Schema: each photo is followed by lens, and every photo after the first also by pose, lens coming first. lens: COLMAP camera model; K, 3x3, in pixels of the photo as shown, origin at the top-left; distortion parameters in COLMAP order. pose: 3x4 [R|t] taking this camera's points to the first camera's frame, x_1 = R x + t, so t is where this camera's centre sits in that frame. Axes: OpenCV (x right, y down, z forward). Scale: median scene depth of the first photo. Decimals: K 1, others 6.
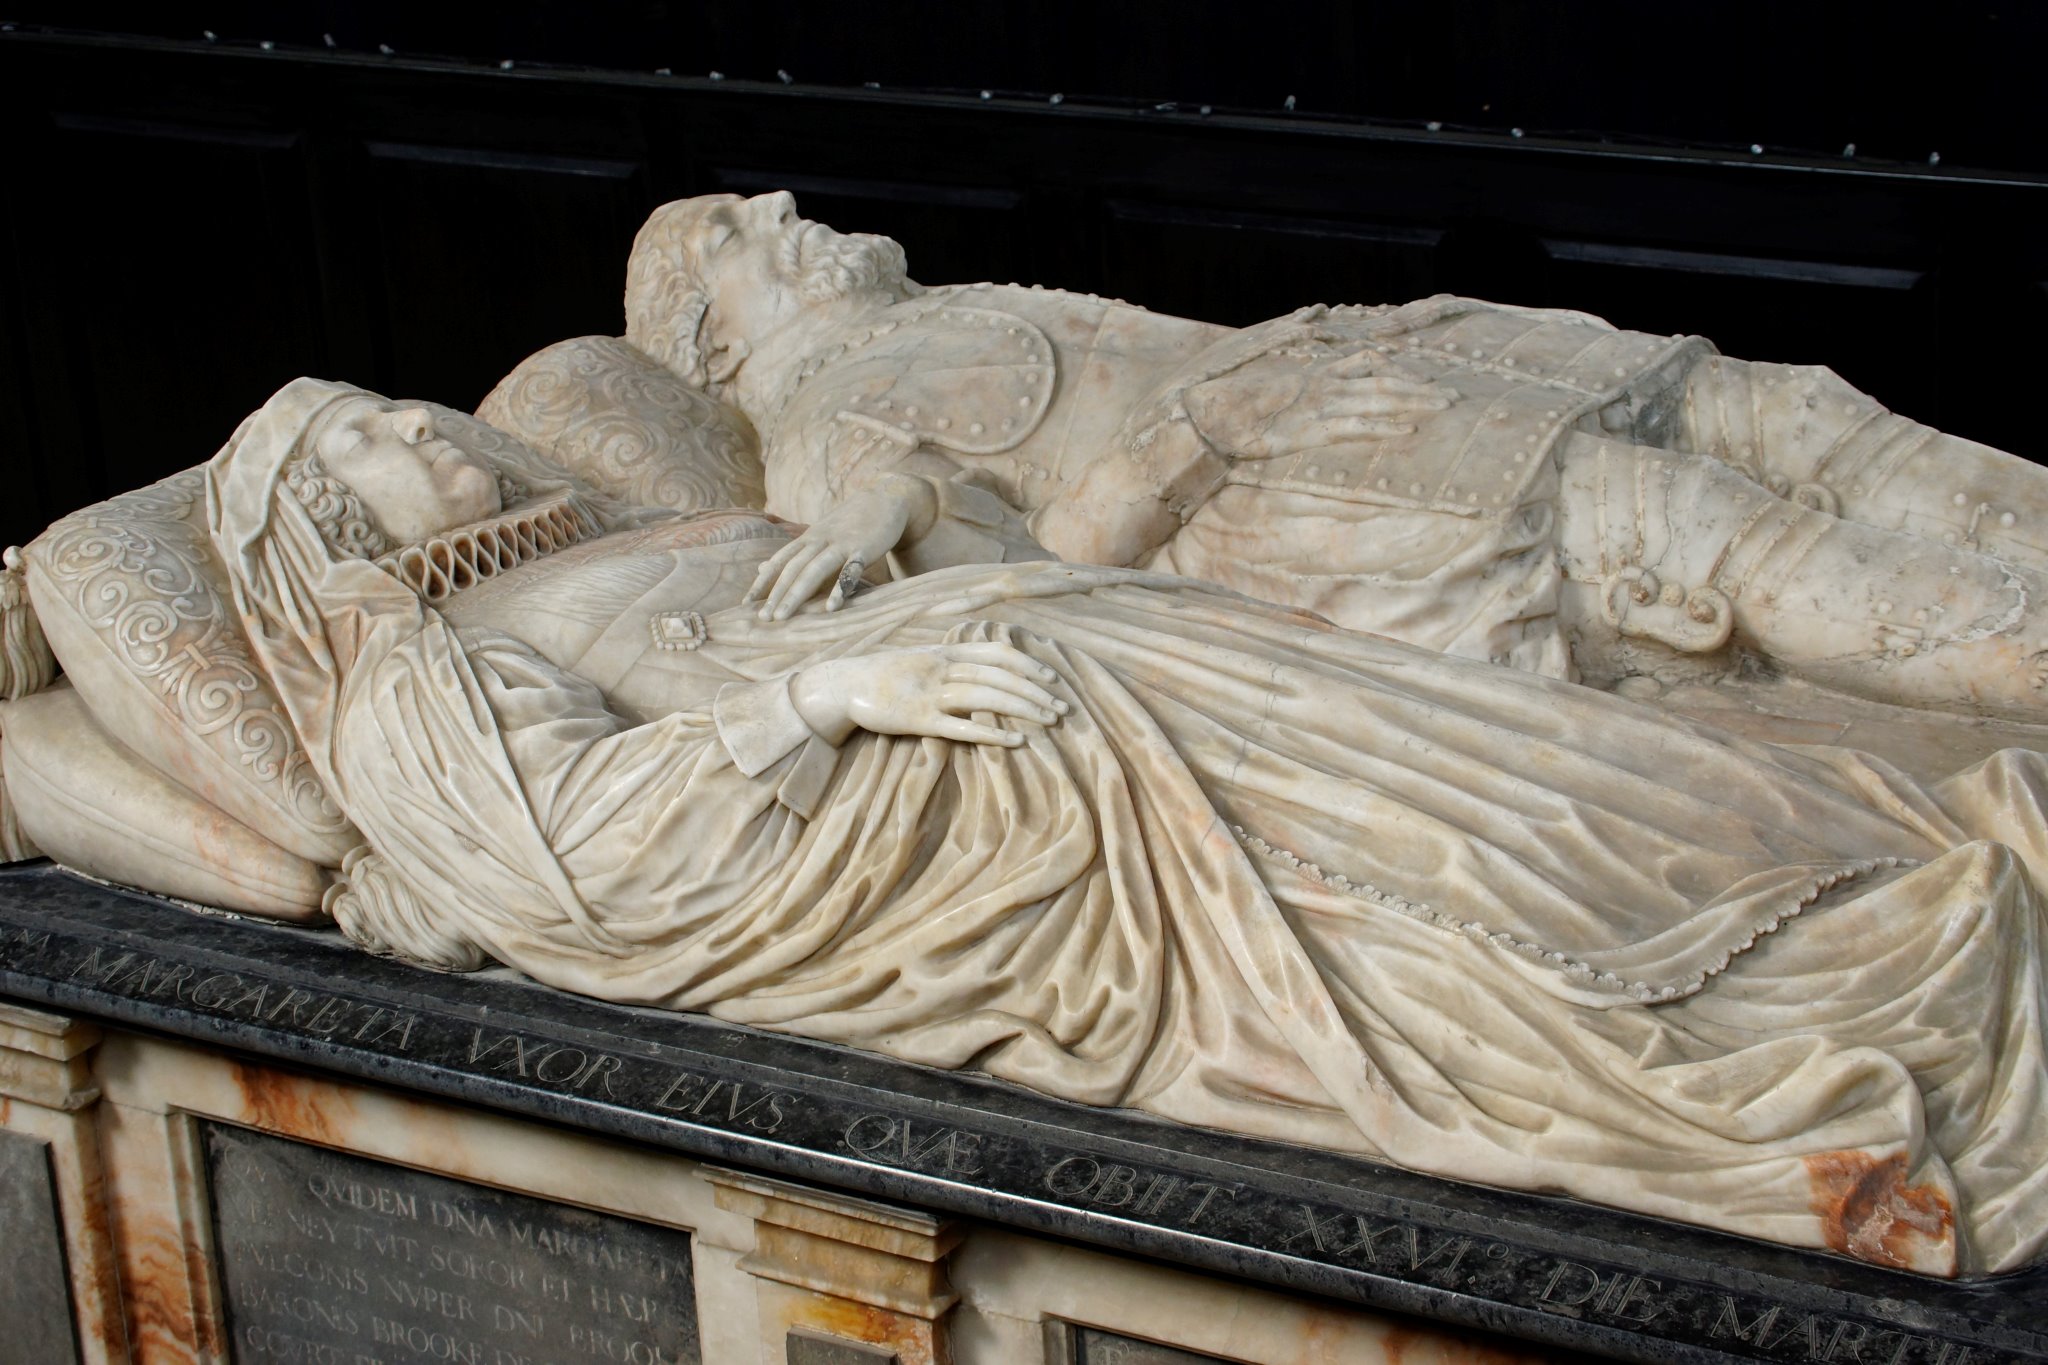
lens RADIAL K [[4334.0, 0, 1023.5], [0, 4334.0, 682.0], [0, 0, 1]] dist [-0.038911, 0.000000]
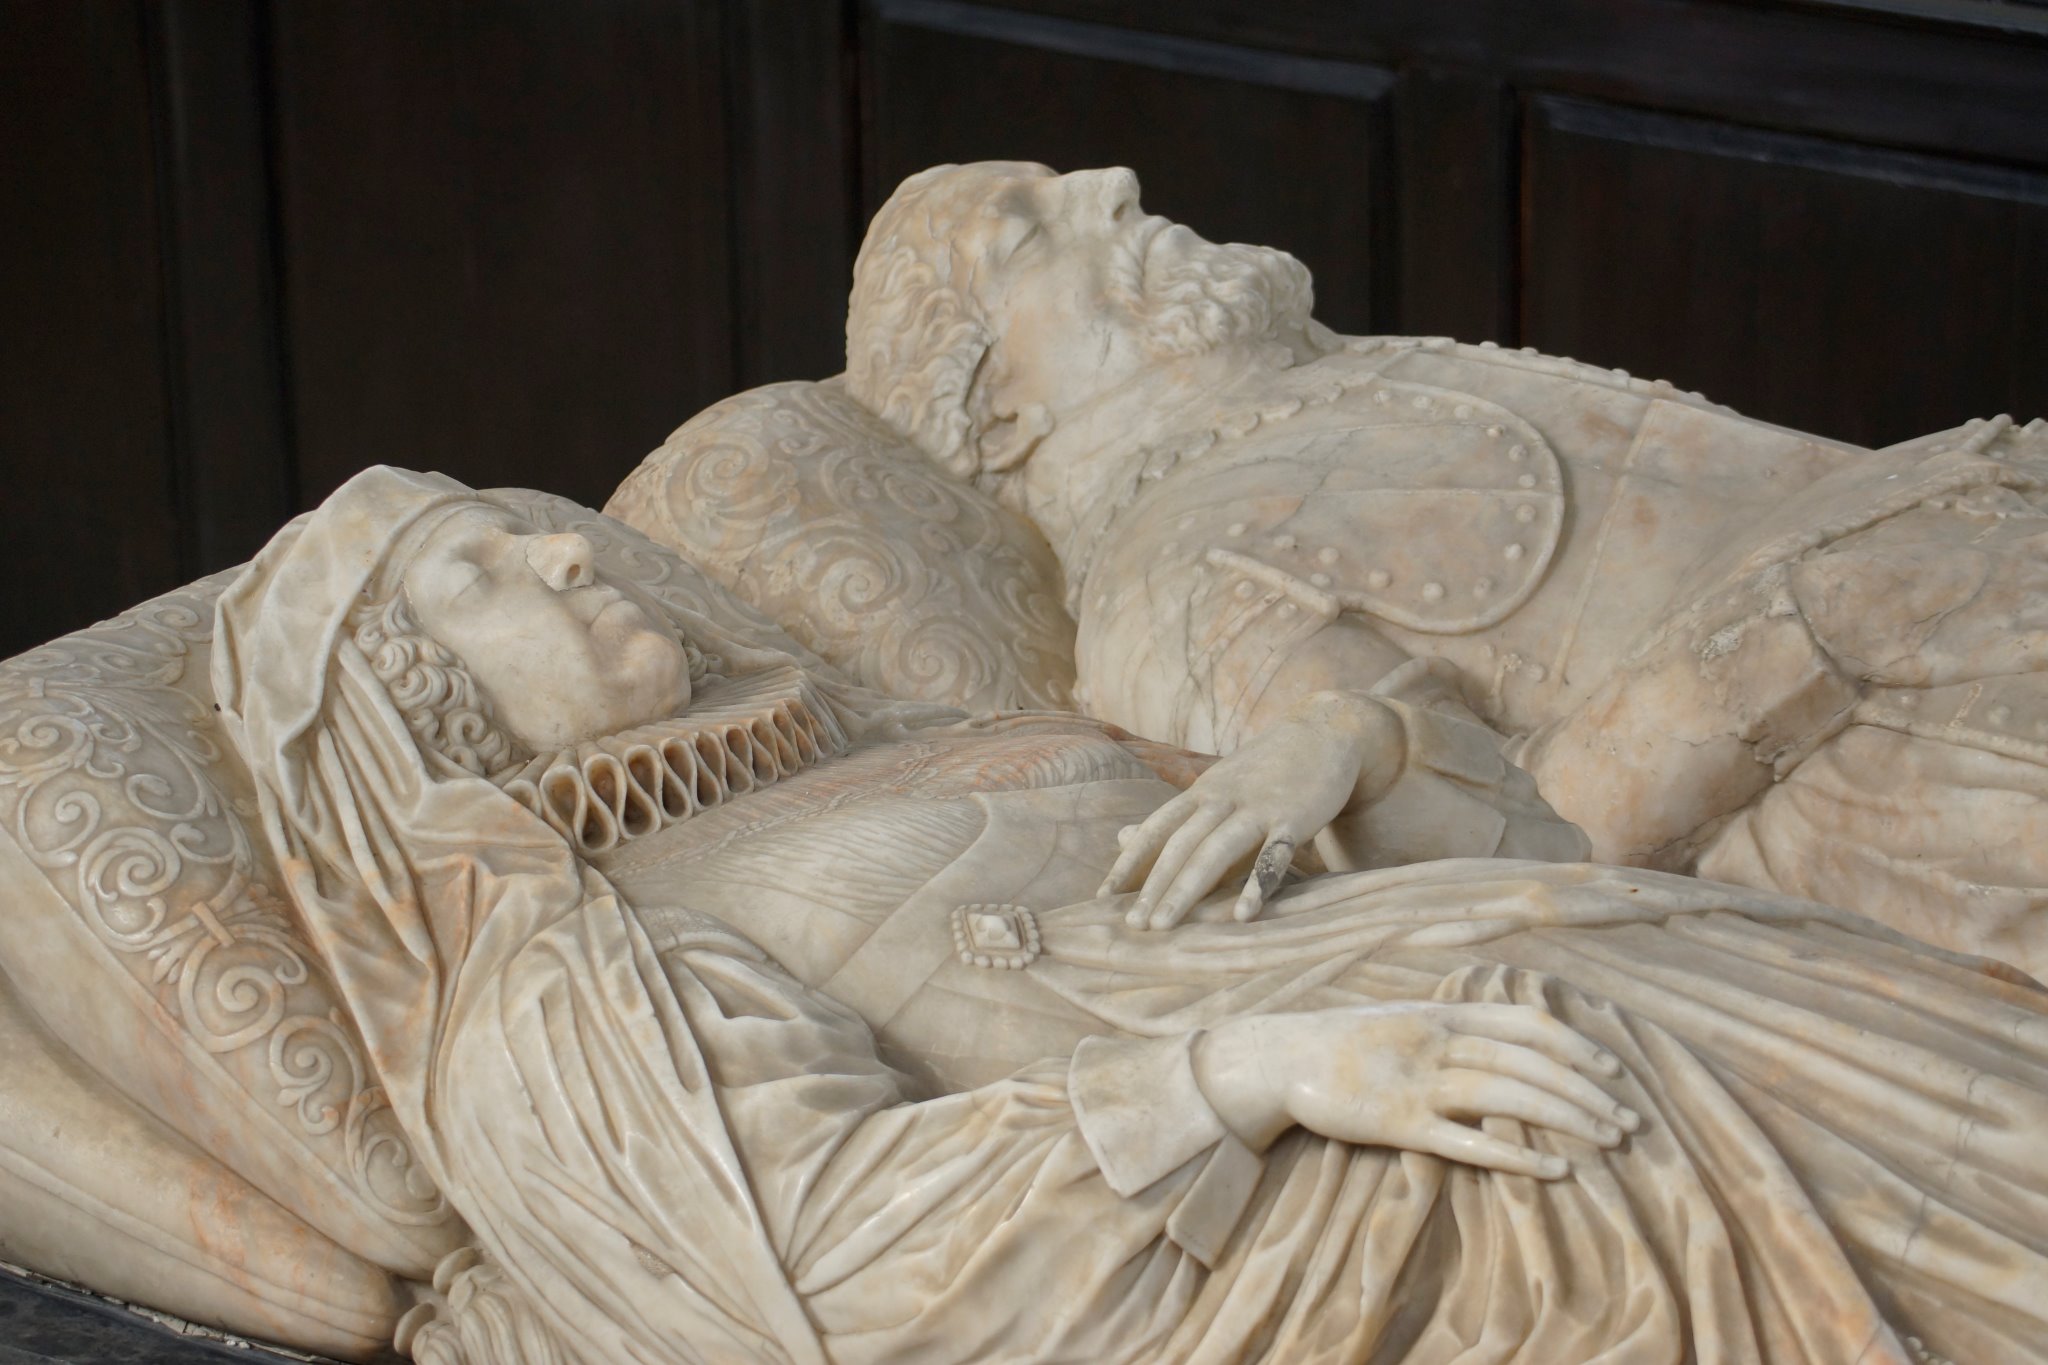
lens RADIAL K [[7676.8, 0, 1028.1], [0, 7676.8, 678.9], [0, 0, 1]] dist [0.556027, 0.000000]
pose [[0.998243, 0.058719, -0.007982, -0.065991], [-0.058712, 0.998274, 0.001202, -0.048992], [0.008038, -0.000731, 0.999967, -0.111874]]
